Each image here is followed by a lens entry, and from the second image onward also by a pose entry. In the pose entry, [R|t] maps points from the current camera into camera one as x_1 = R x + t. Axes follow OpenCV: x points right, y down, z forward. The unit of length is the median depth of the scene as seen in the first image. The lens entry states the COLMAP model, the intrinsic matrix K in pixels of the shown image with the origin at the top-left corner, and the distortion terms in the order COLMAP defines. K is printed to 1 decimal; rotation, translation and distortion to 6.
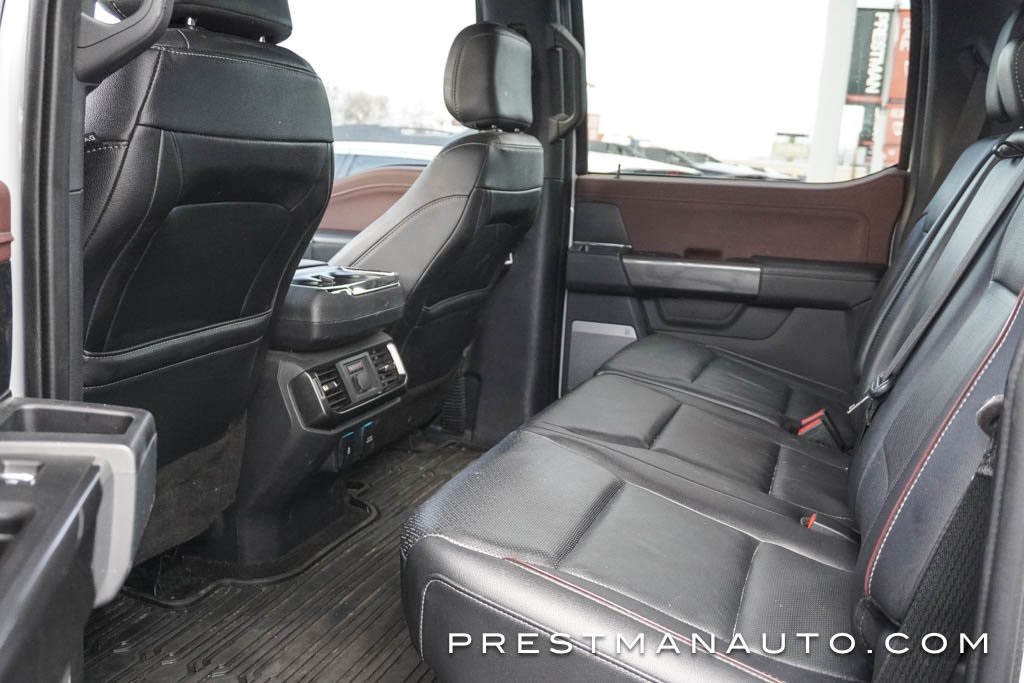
lens RADIAL K [[1042.2, 0, 511.2], [0, 1042.2, 341.2], [0, 0, 1]] dist [-0.024545, 0.000000]
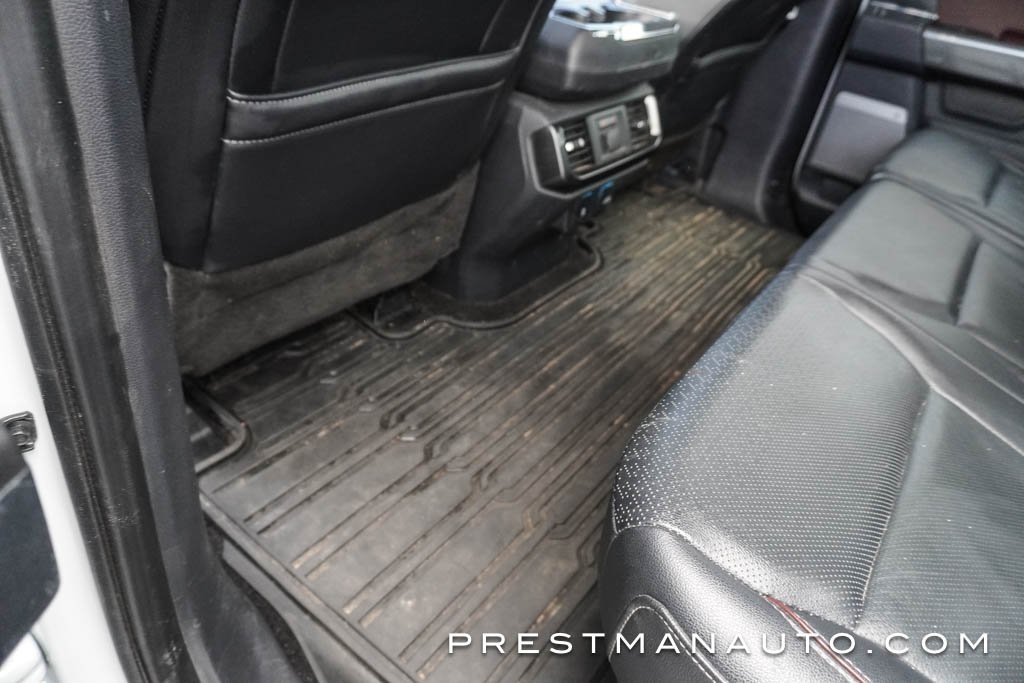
lens RADIAL K [[689.0, 0, 507.1], [0, 689.0, 344.7], [0, 0, 1]] dist [-0.038168, 0.021560]
pose [[0.947152, 0.245390, -0.206606, -0.066201], [-0.143012, 0.899535, 0.412777, -0.037797], [0.287141, -0.361416, 0.887090, 0.403840]]
